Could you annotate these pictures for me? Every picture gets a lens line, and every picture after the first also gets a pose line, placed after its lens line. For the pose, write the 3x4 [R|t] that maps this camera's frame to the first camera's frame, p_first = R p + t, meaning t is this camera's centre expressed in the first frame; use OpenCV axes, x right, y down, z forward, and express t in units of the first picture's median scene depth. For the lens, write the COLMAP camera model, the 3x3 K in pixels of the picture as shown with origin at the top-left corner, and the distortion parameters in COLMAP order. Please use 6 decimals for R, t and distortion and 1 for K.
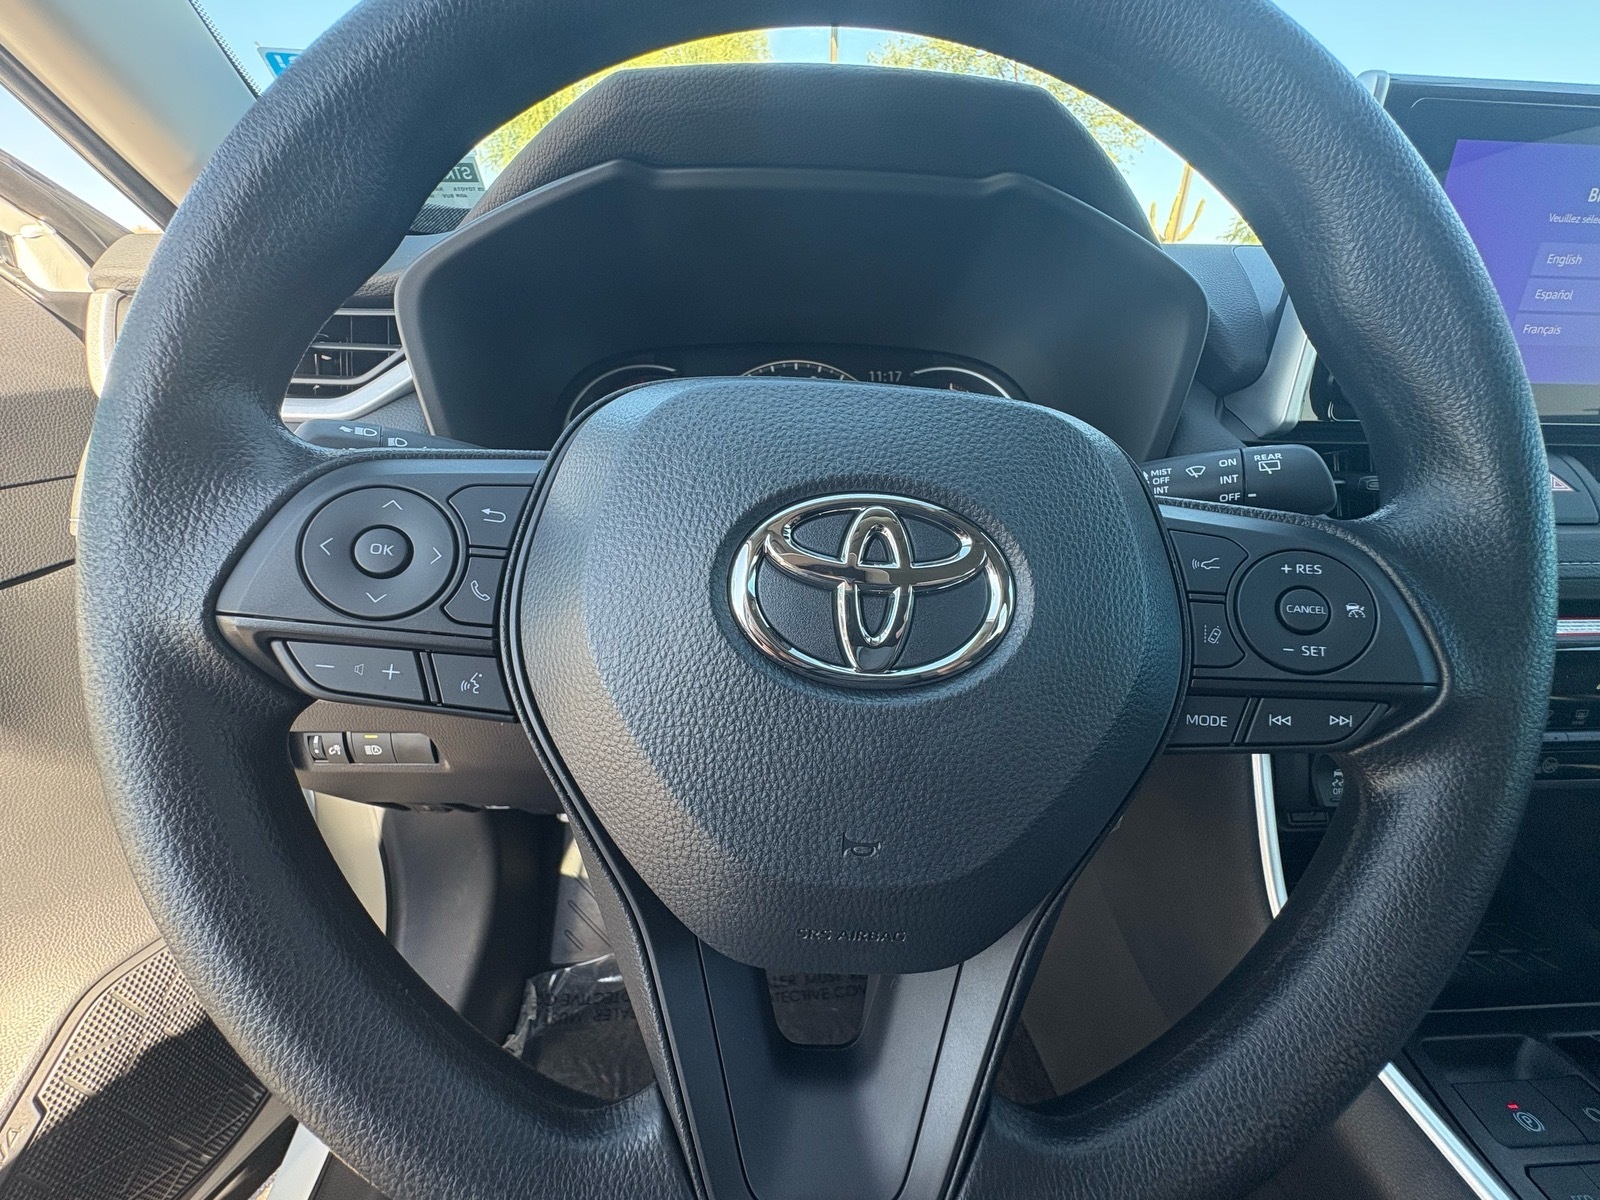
lens RADIAL K [[638.4, 0, 800.0], [0, 638.4, 600.0], [0, 0, 1]] dist [0.002397, 0.000089]
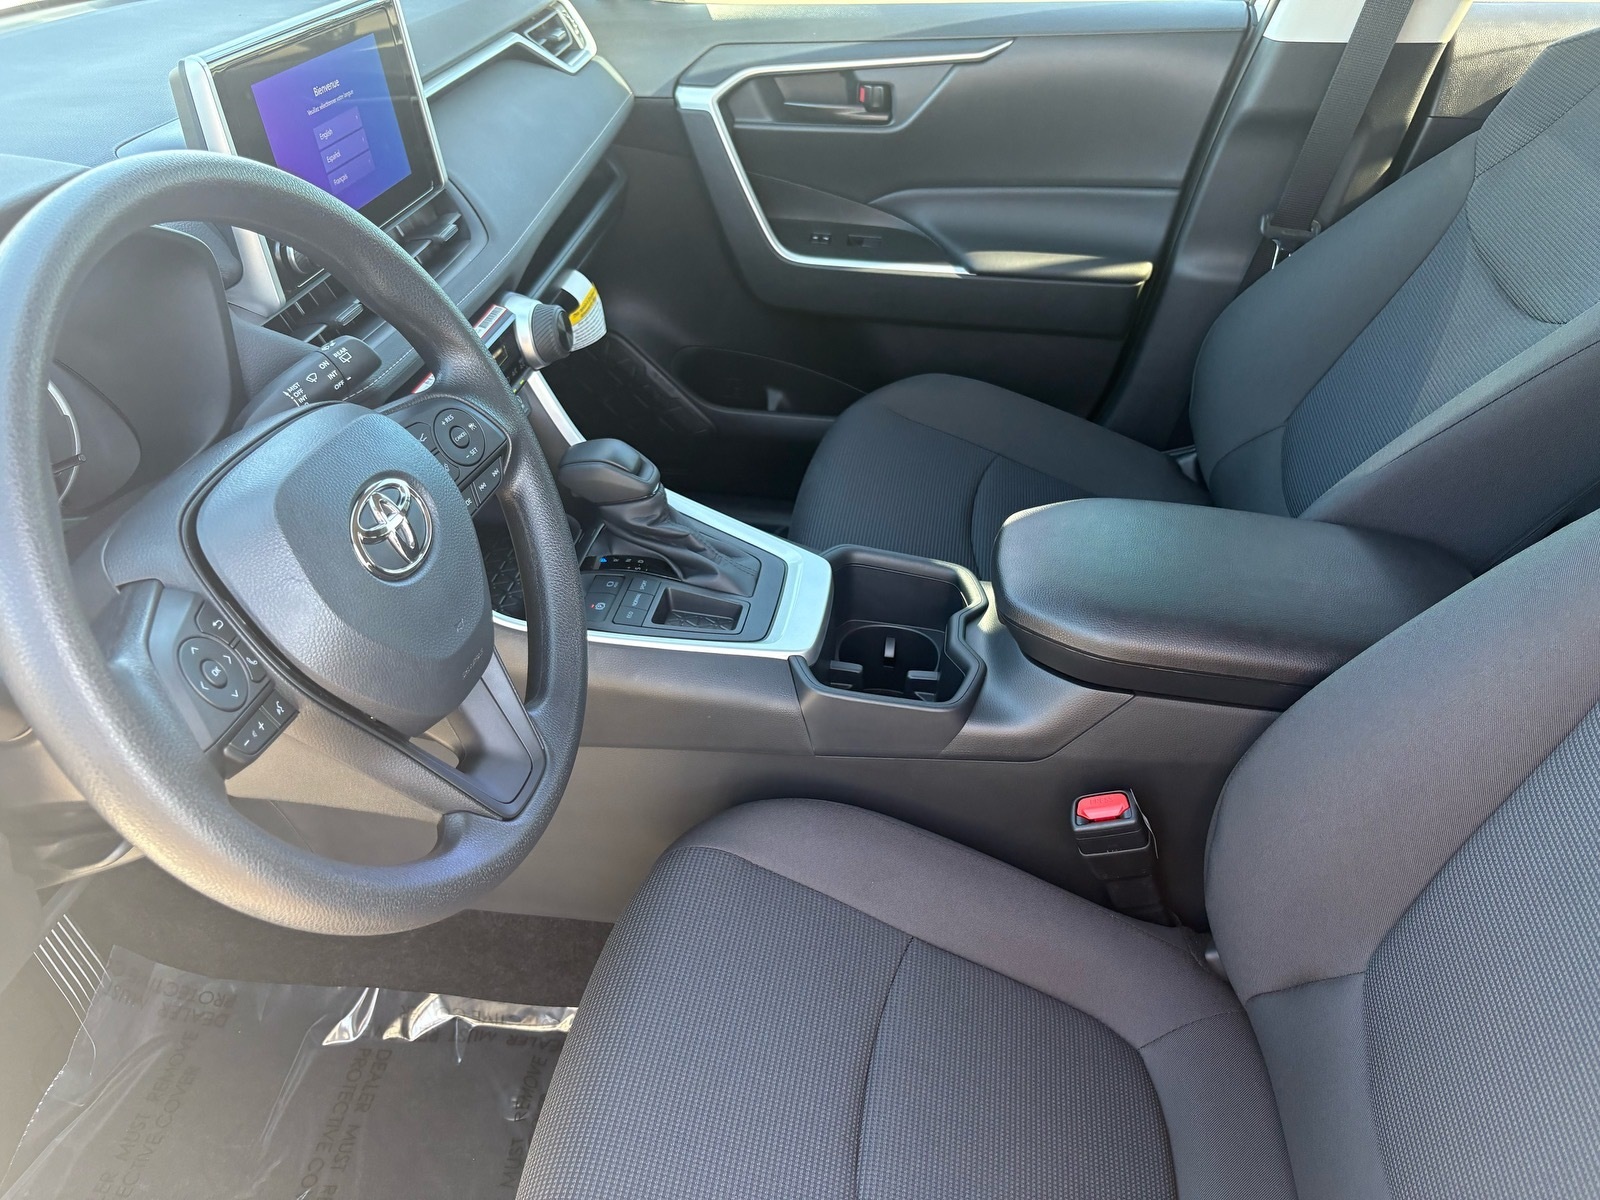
lens RADIAL K [[1234.9, 0, 800.0], [0, 1234.9, 600.0], [0, 0, 1]] dist [-0.005038, -0.008412]
pose [[0.207077, -0.571443, 0.794086, -0.921243], [0.399088, 0.790415, 0.464729, -0.368215], [-0.893224, 0.220675, 0.391732, -0.538486]]
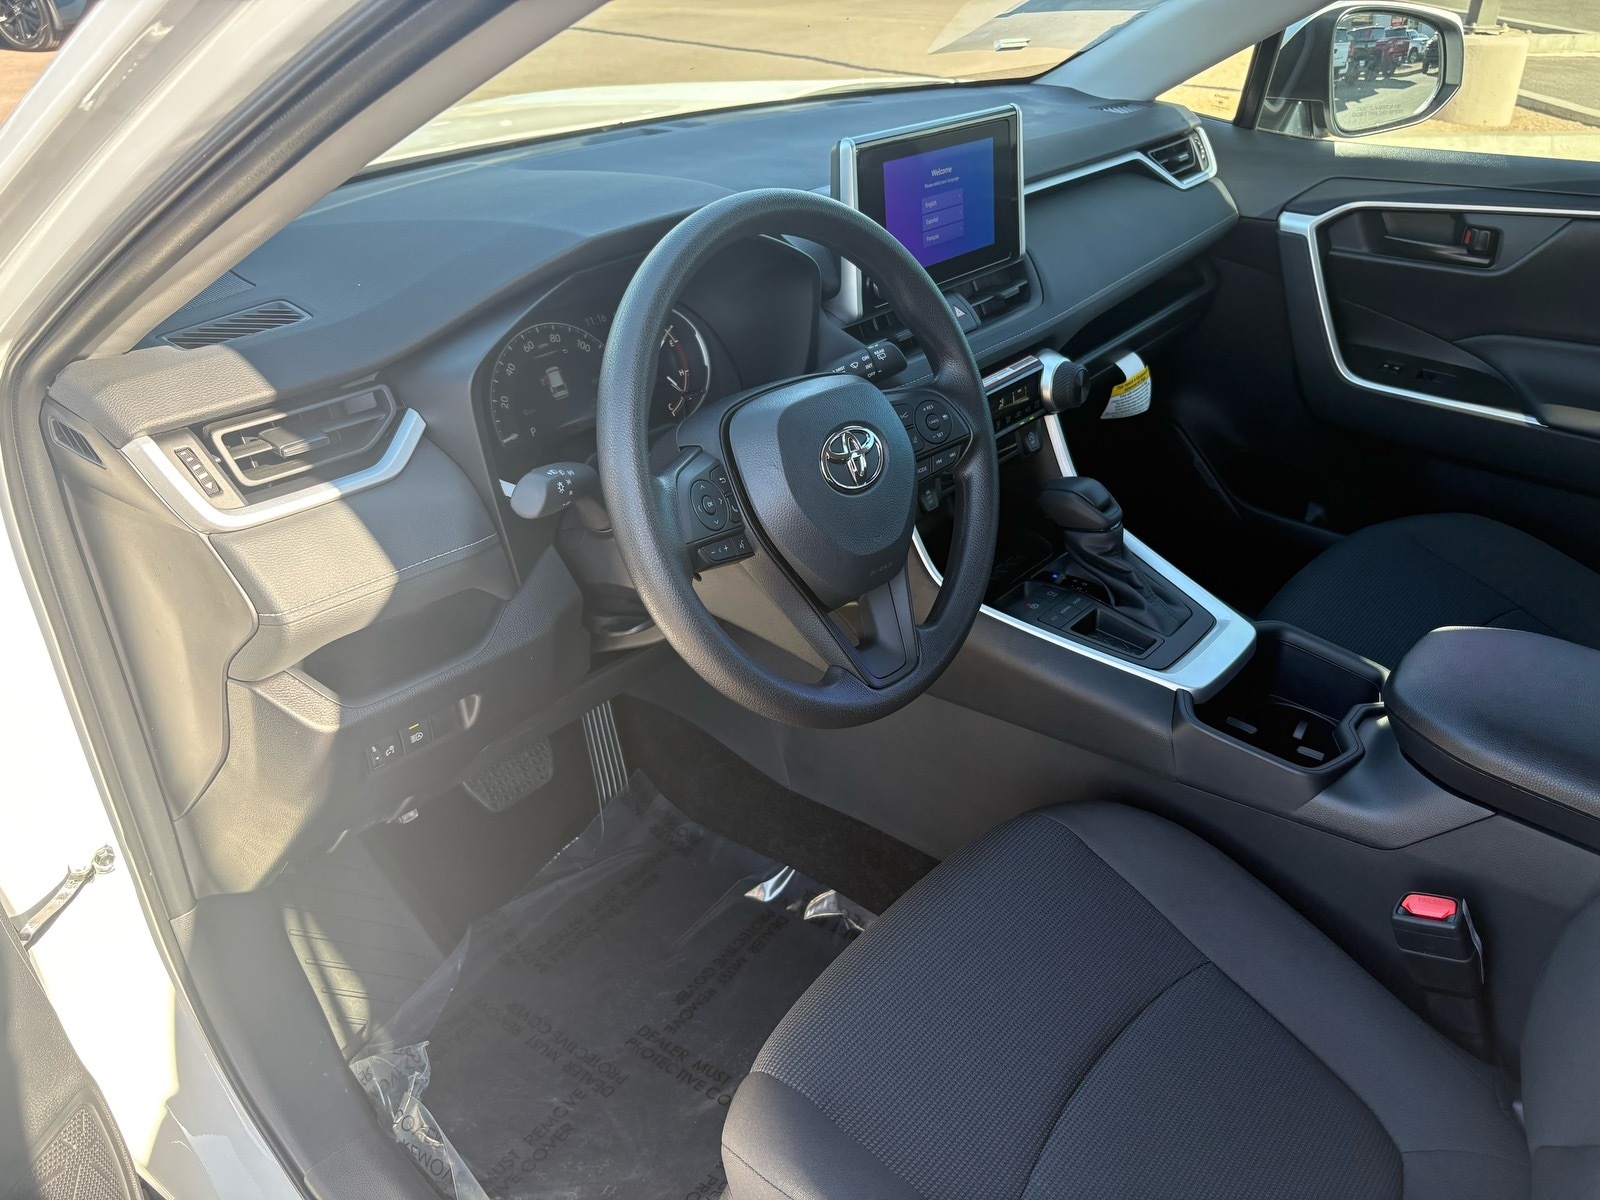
lens RADIAL K [[1252.9, 0, 800.0], [0, 1252.9, 600.0], [0, 0, 1]] dist [0.003486, -0.001062]
pose [[0.691379, -0.375096, 0.617494, -1.236145], [0.313449, 0.925774, 0.211406, -0.226006], [-0.650957, 0.047391, 0.757634, -1.028961]]
